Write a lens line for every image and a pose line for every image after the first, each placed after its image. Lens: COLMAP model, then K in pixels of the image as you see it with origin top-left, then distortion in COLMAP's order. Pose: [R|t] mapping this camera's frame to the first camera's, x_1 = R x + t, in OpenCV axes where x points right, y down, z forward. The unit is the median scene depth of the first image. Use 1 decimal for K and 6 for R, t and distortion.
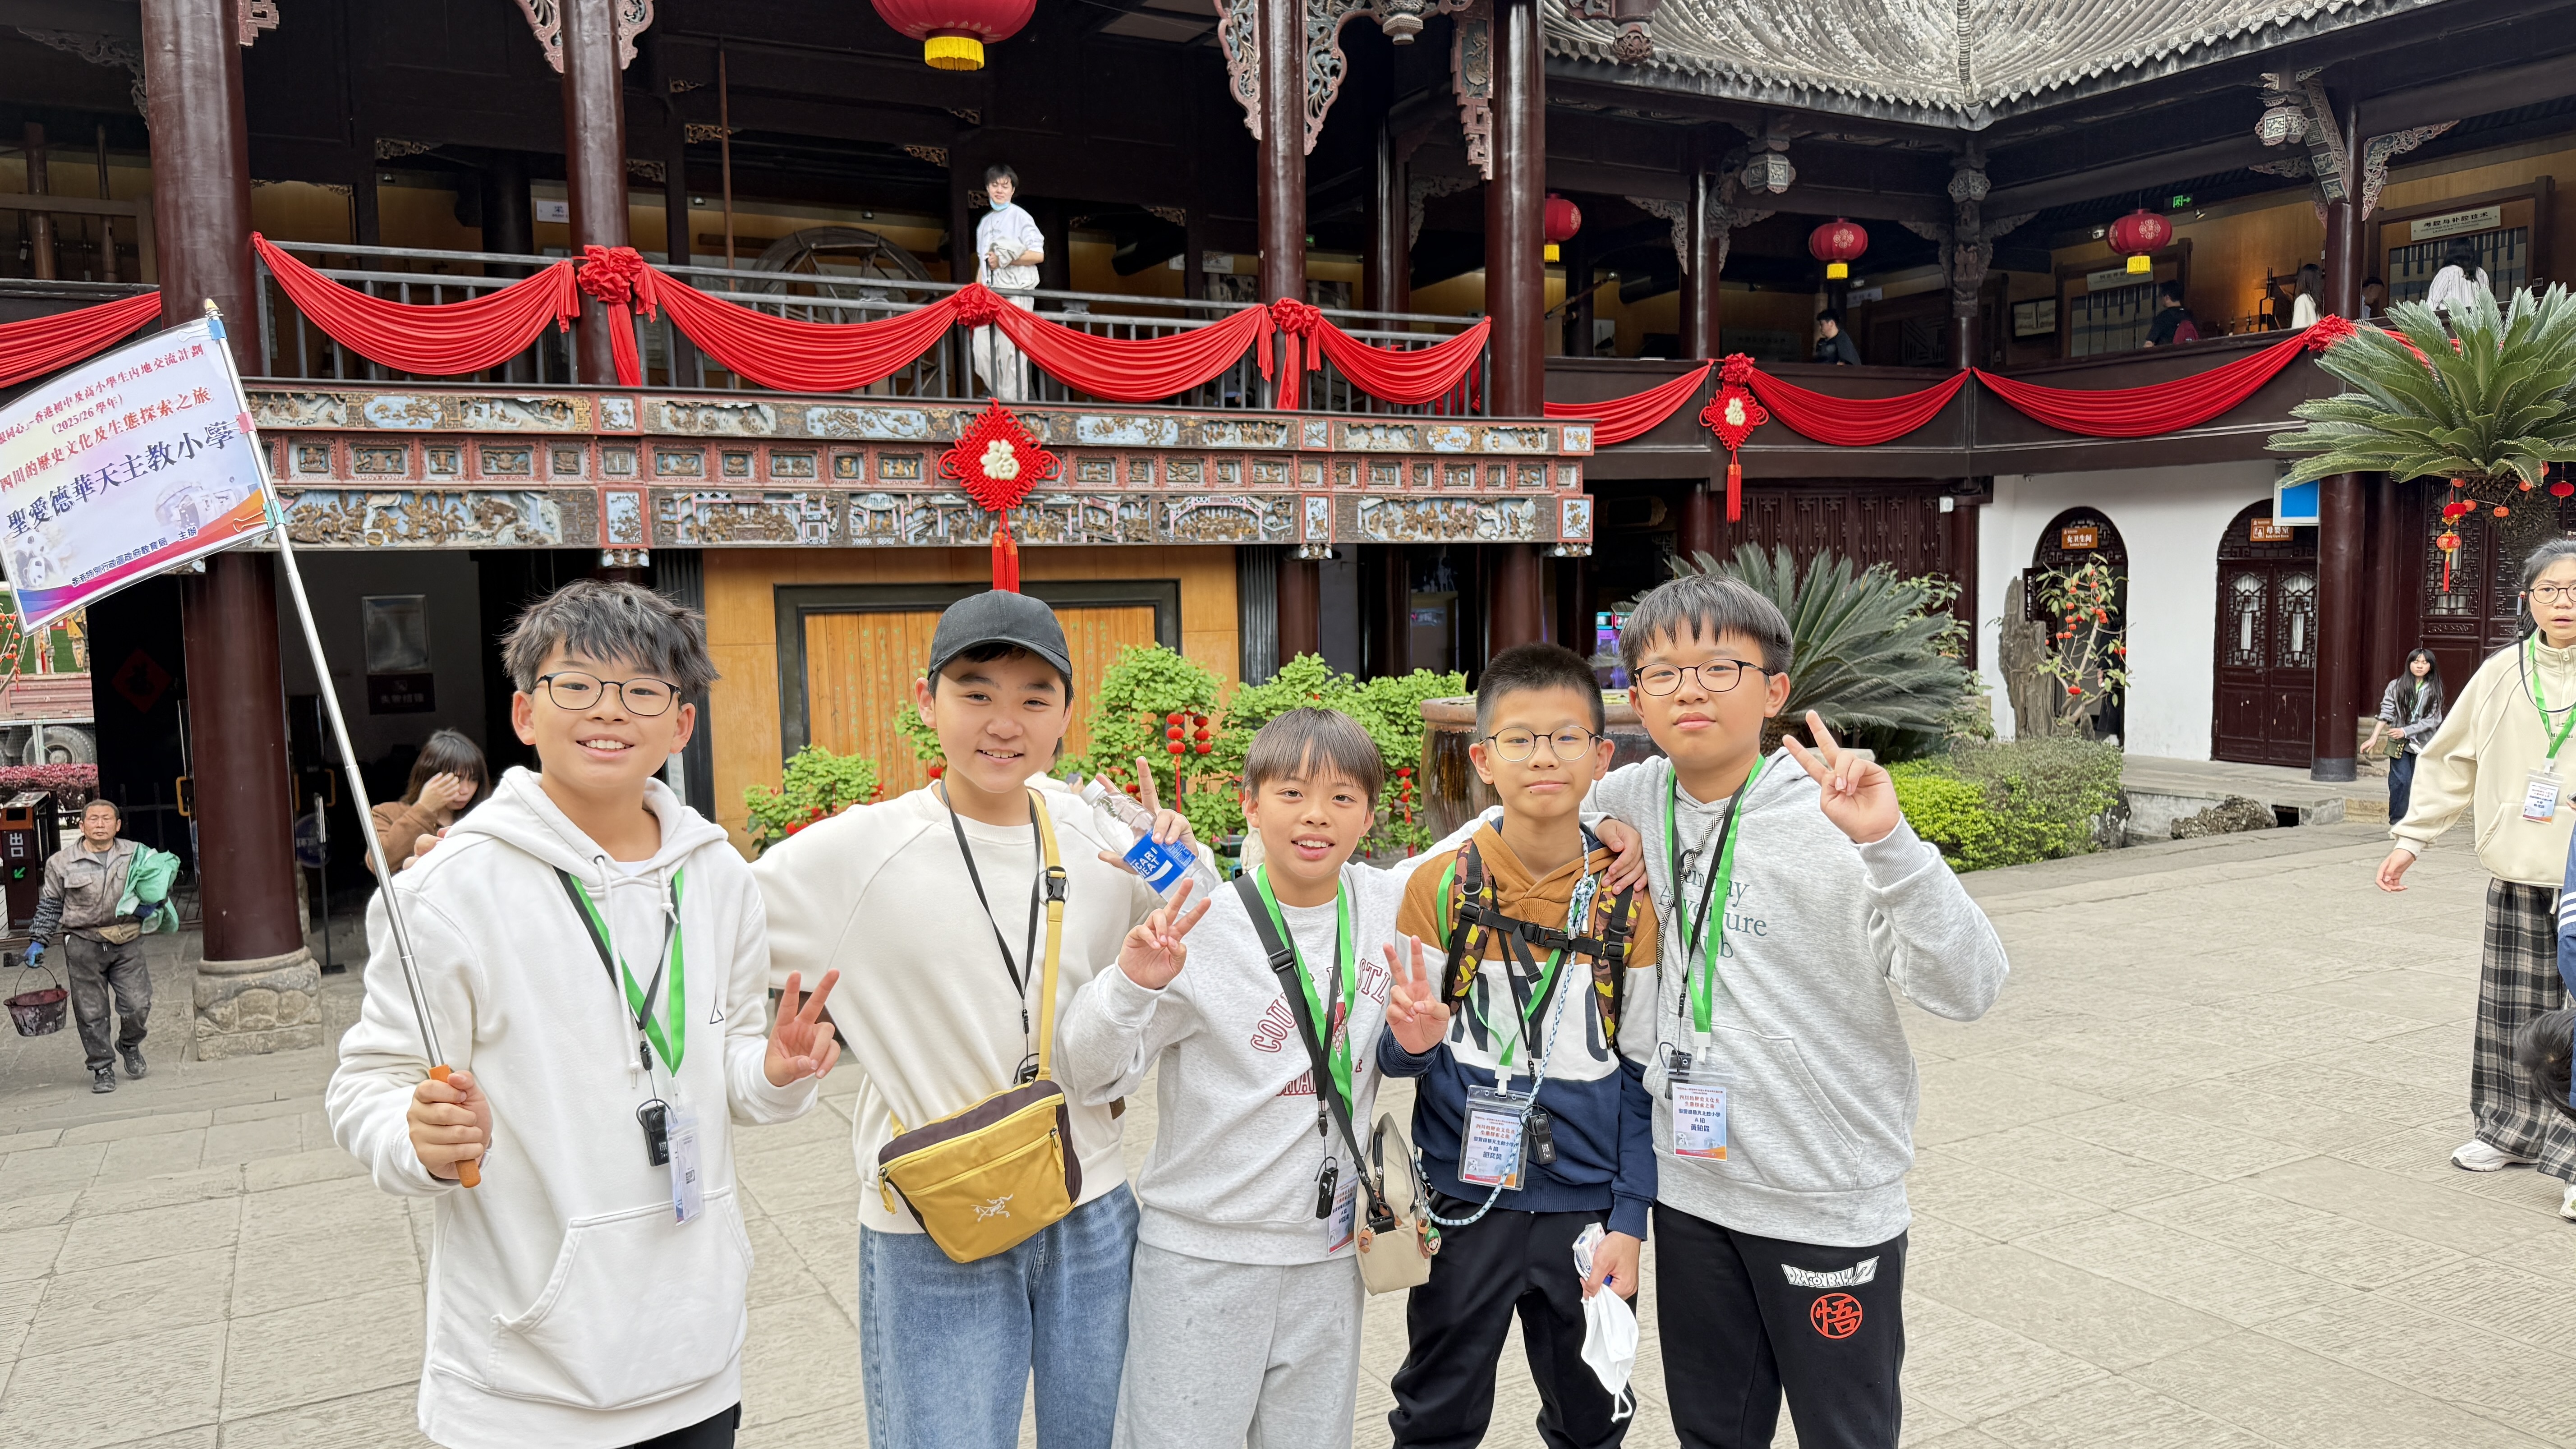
lens RADIAL K [[1811.4, 0, 1292.0], [0, 1811.4, 731.2], [0, 0, 1]] dist [0.010508, -0.030271]
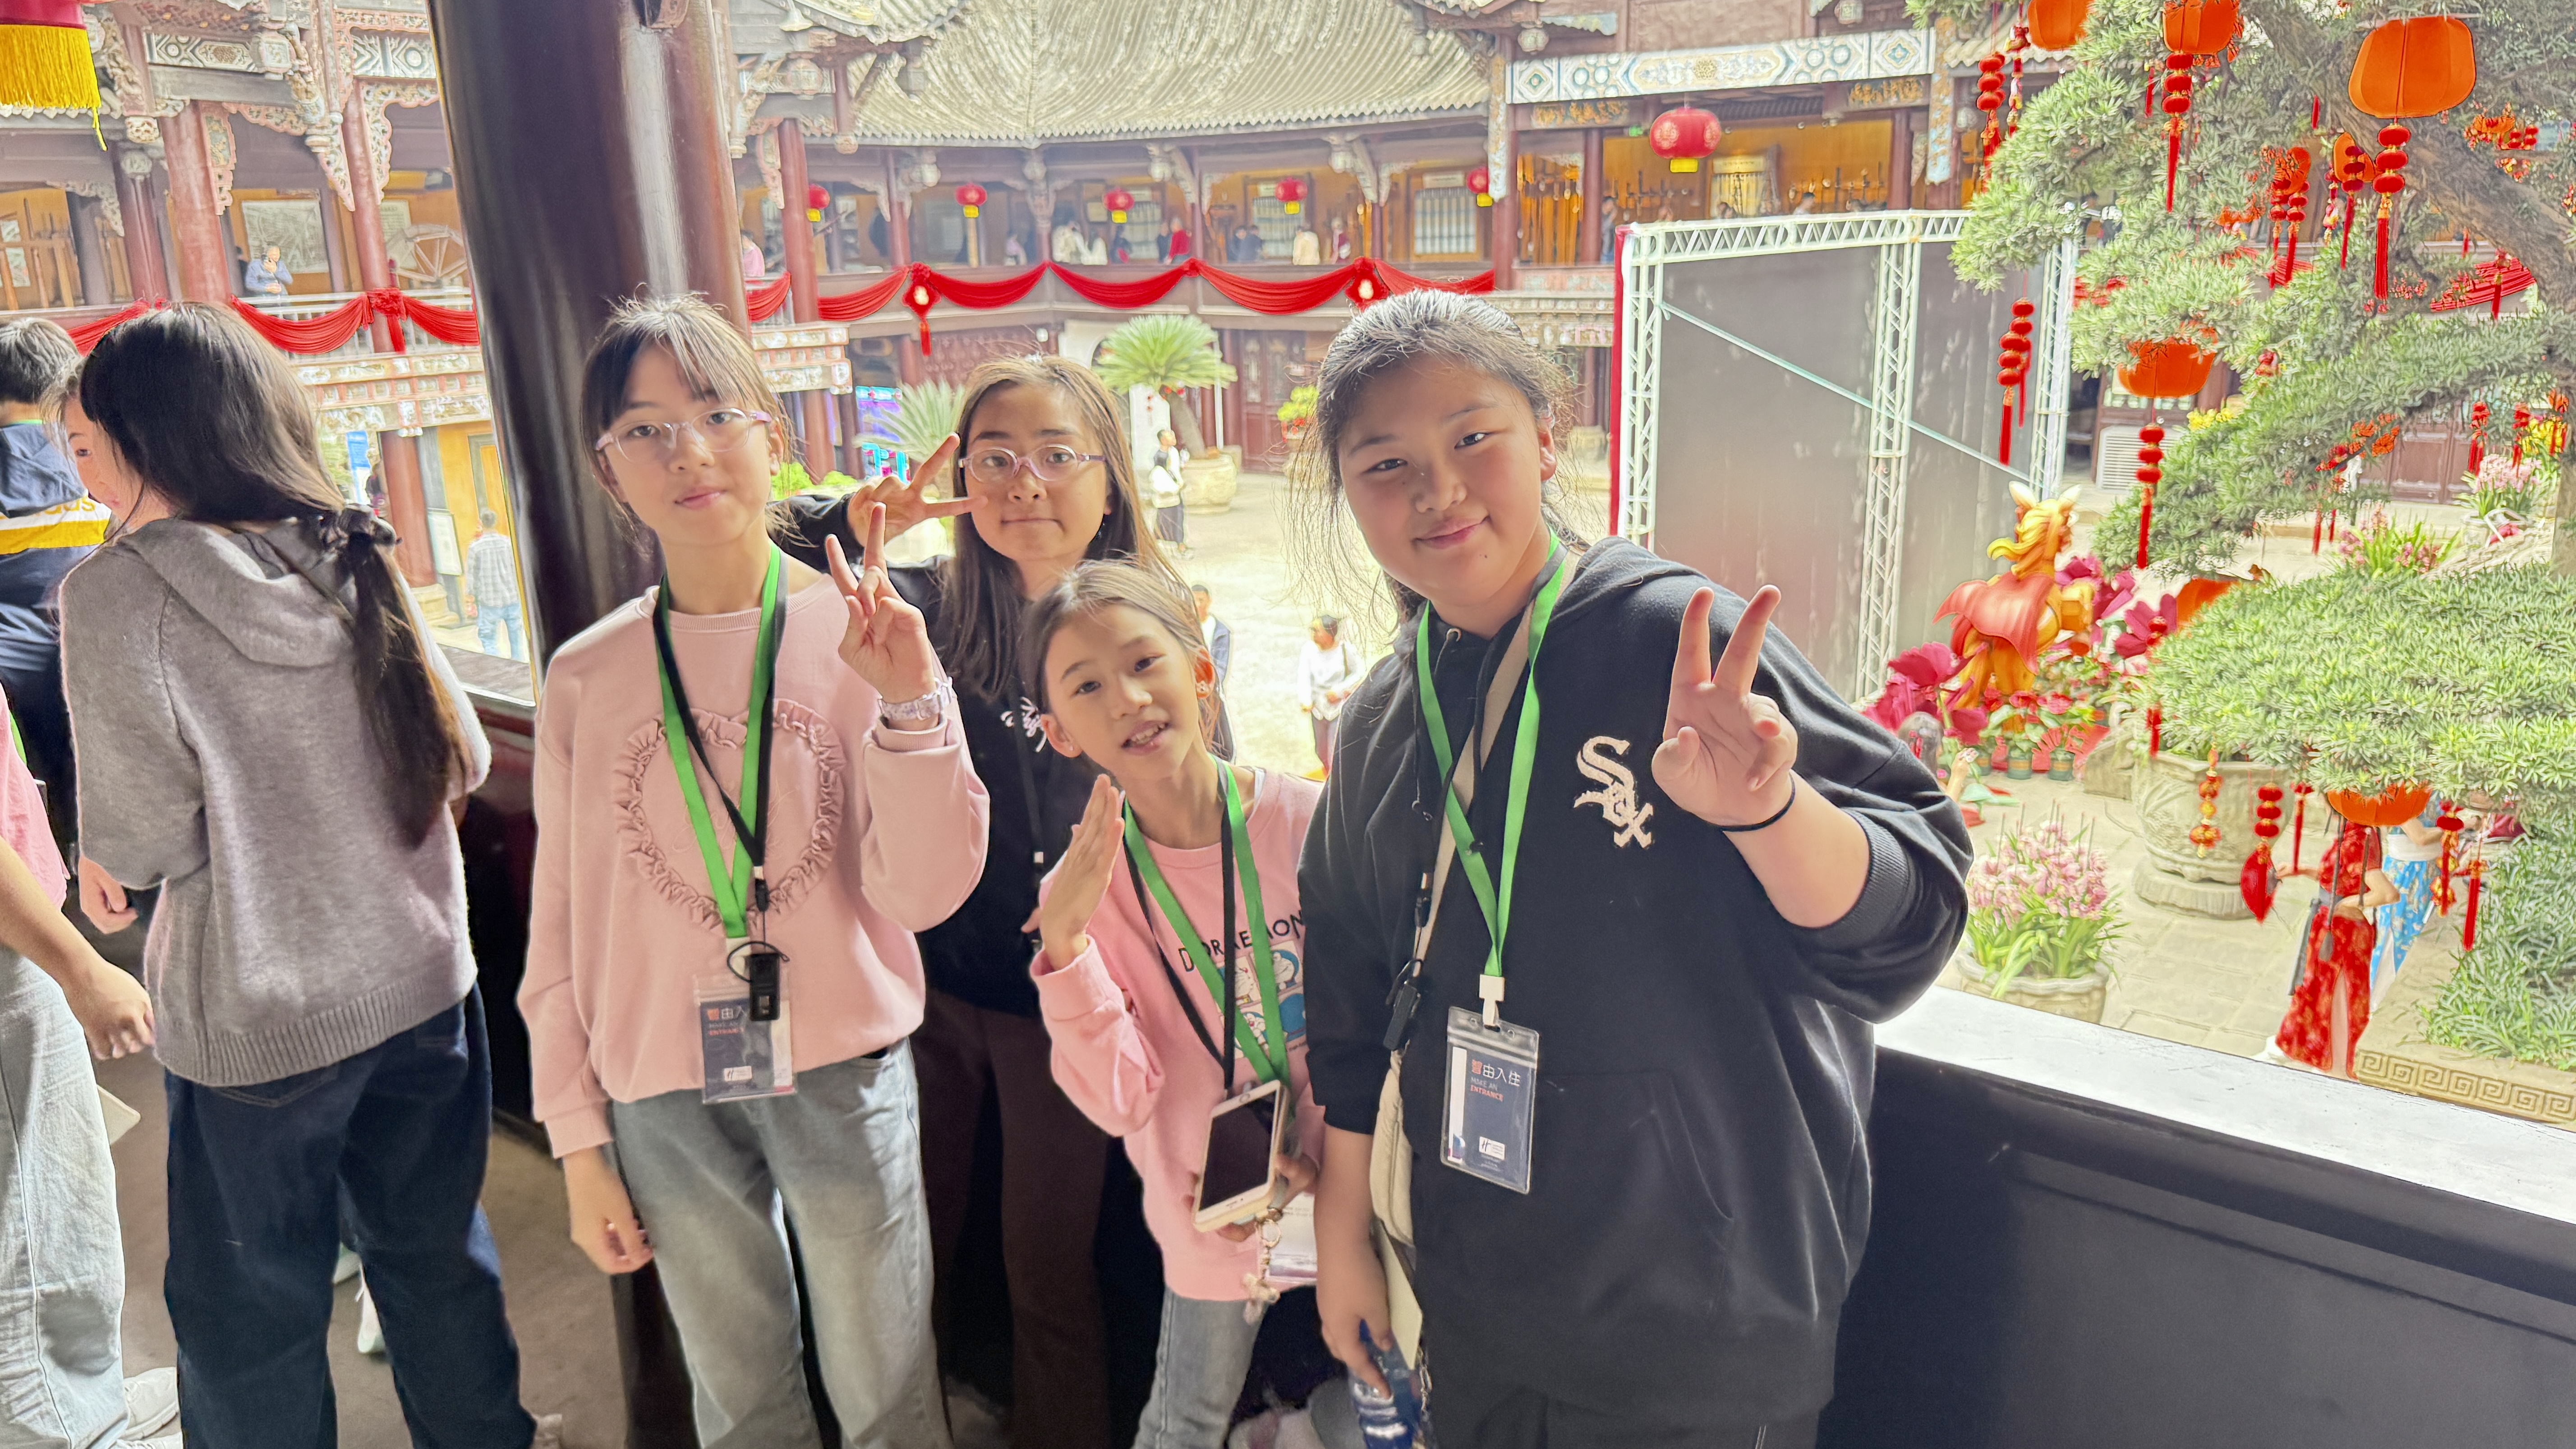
lens RADIAL K [[1811.4, 0, 1300.7], [0, 1811.4, 732.8], [0, 0, 1]] dist [0.010508, -0.030271]
pose [[0.922103, -0.114462, 0.369628, -0.168642], [0.052233, 0.983324, 0.174201, -0.046964], [-0.383403, -0.141325, 0.912704, -1.129296]]
